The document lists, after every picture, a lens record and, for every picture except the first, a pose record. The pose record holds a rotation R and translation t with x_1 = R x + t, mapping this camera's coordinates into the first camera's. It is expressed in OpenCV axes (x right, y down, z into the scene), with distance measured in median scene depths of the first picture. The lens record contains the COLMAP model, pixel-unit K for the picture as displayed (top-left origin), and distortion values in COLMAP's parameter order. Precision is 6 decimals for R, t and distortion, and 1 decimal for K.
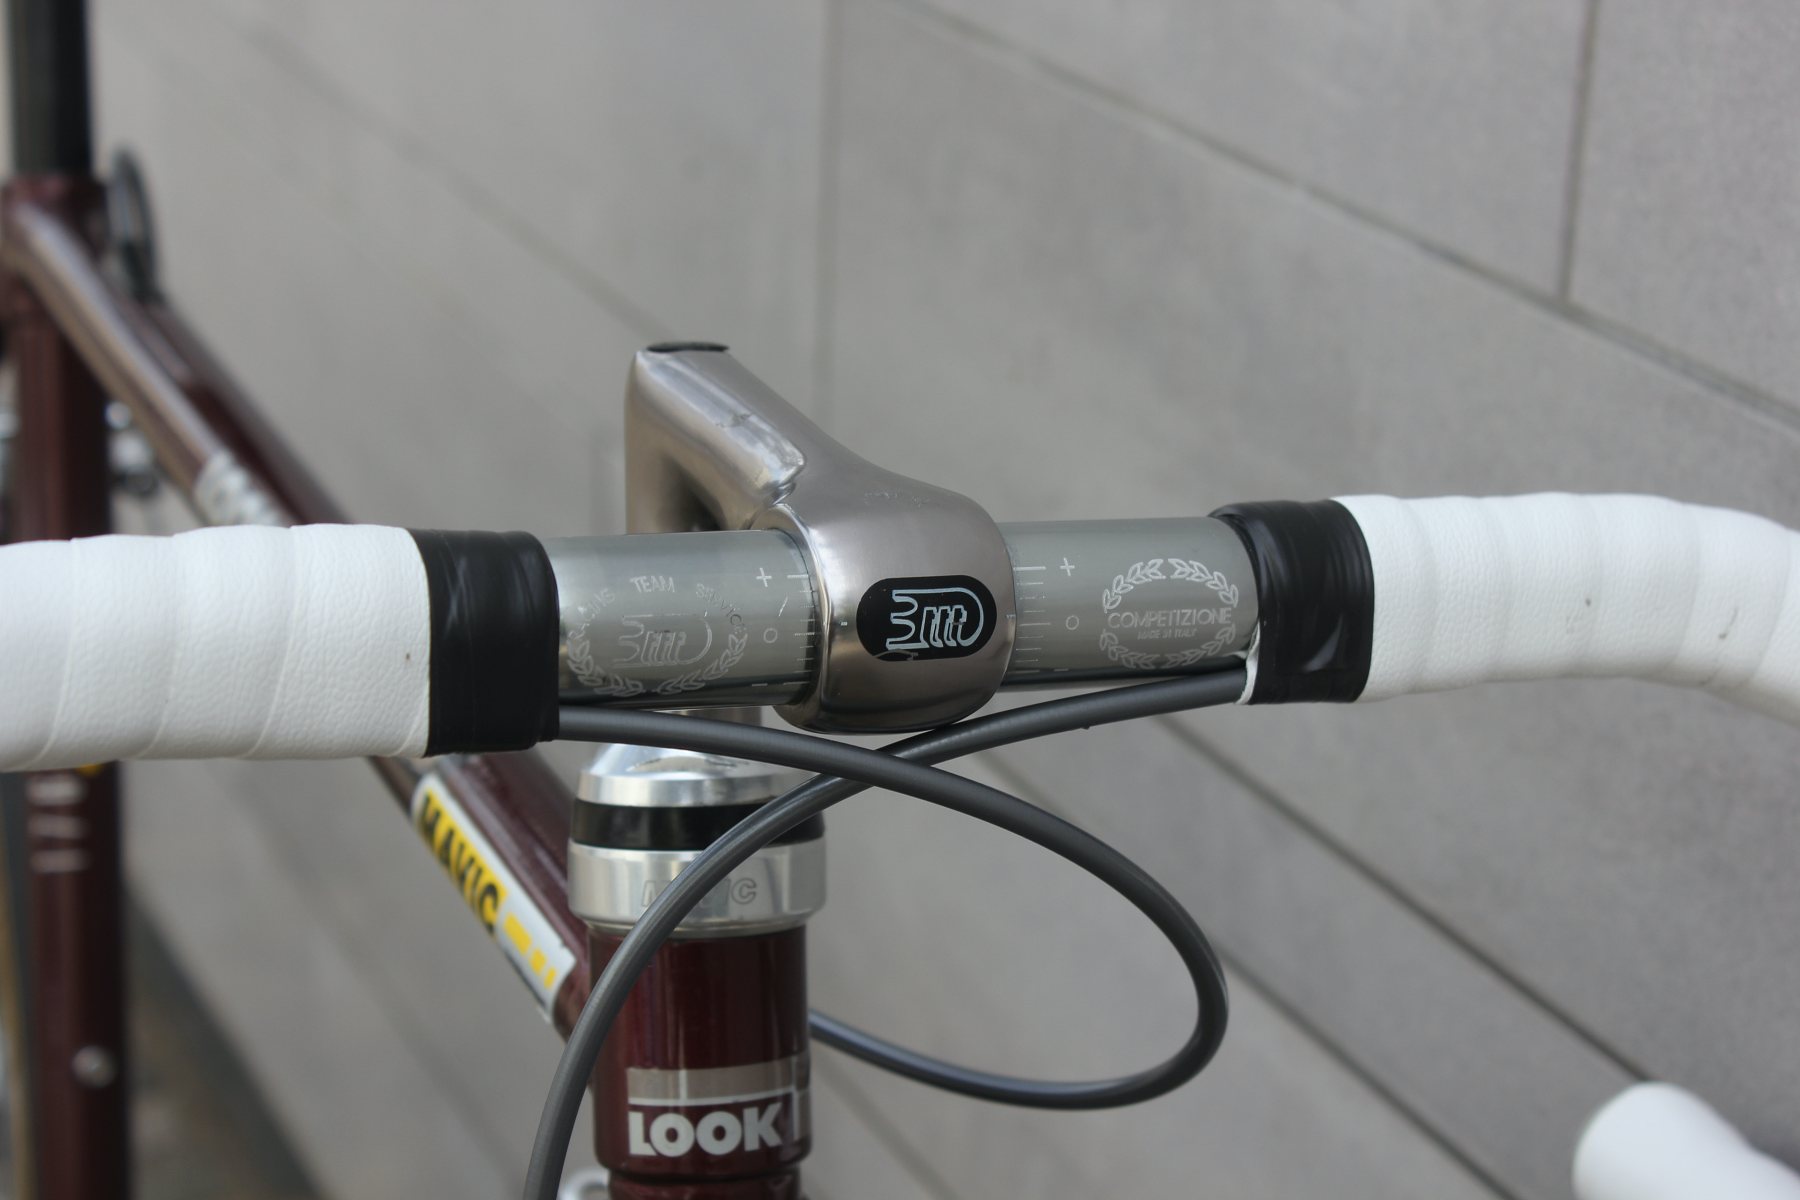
lens RADIAL K [[3644.0, 0, 900.0], [0, 3644.0, 600.0], [0, 0, 1]] dist [0.021697, 0.016616]
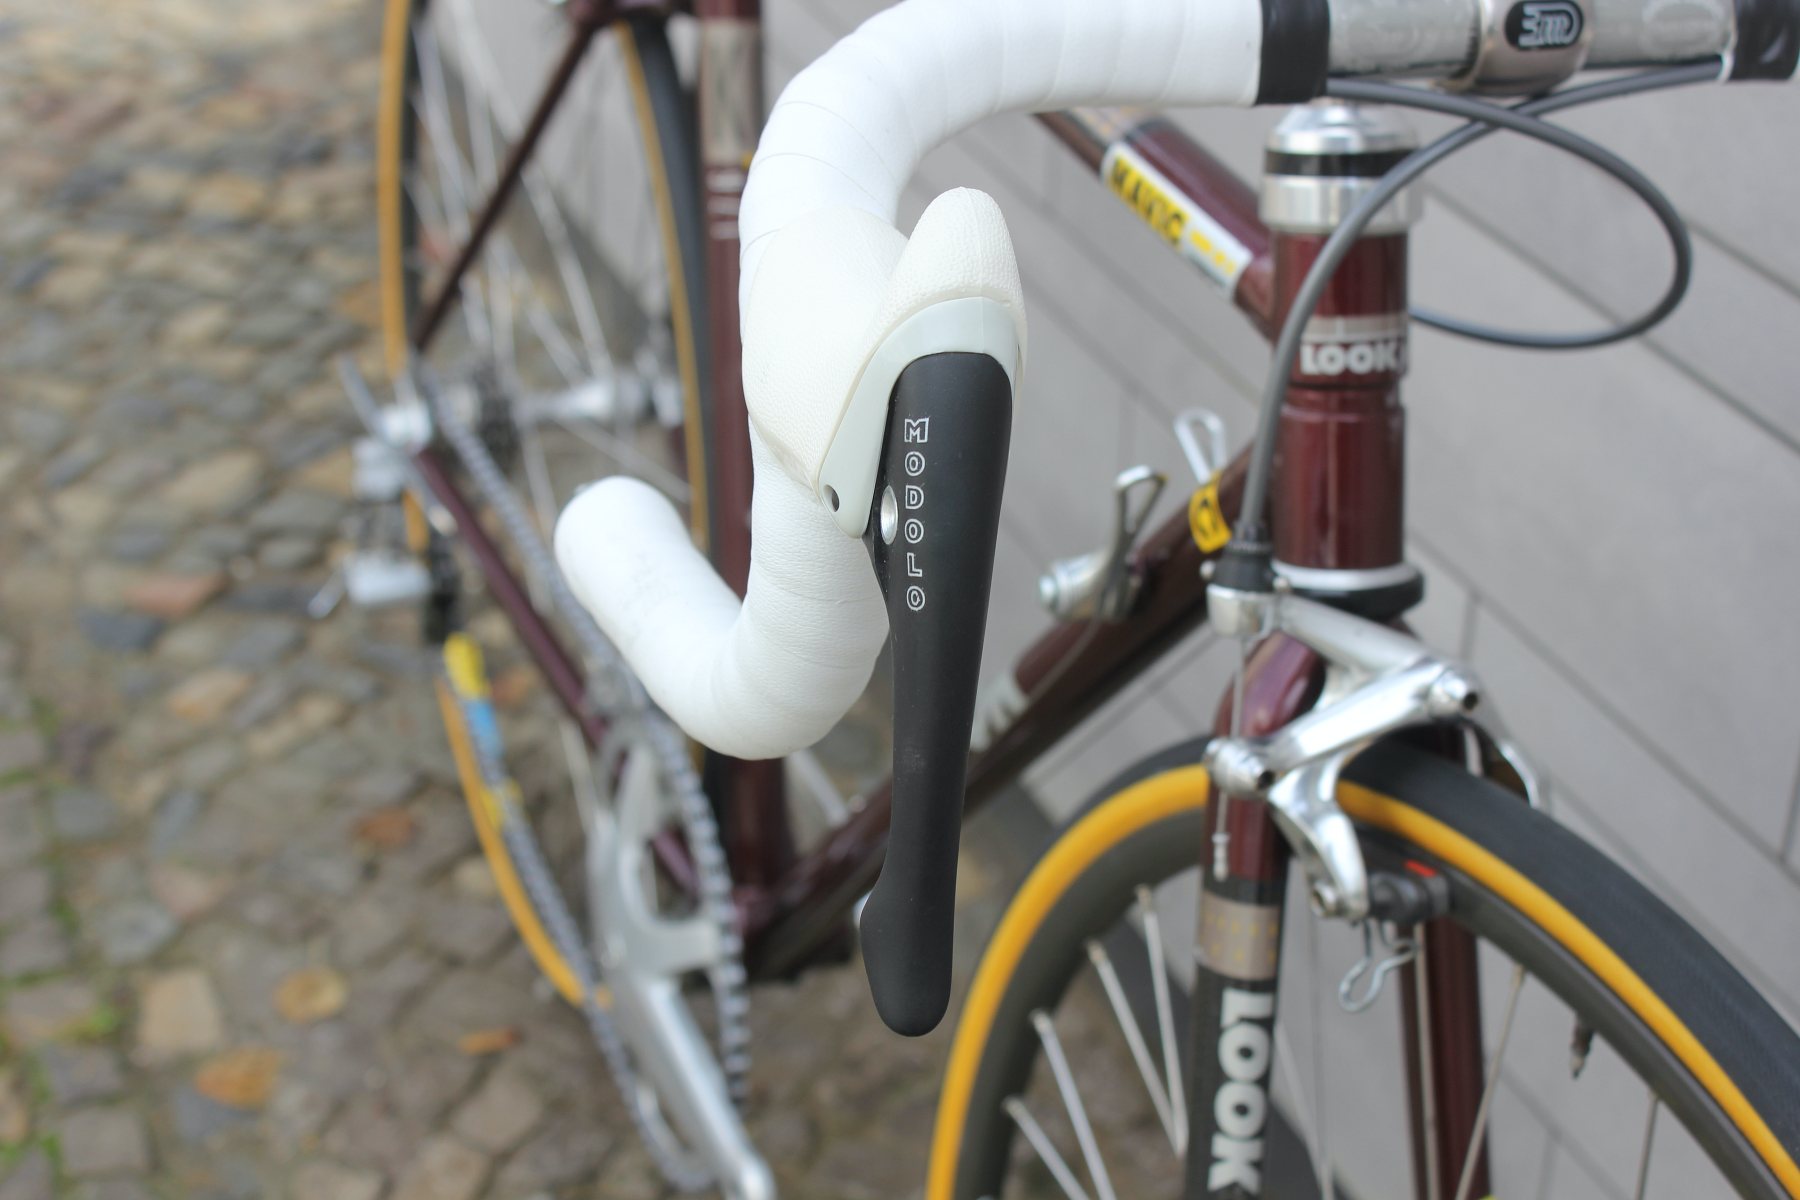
lens RADIAL K [[3034.9, 0, 900.0], [0, 3034.9, 600.0], [0, 0, 1]] dist [0.037817, 0.097645]
pose [[0.999774, 0.006391, -0.020273, -0.239139], [-0.003075, 0.987181, 0.159576, 0.040565], [0.021033, -0.159478, 0.986977, -0.366336]]
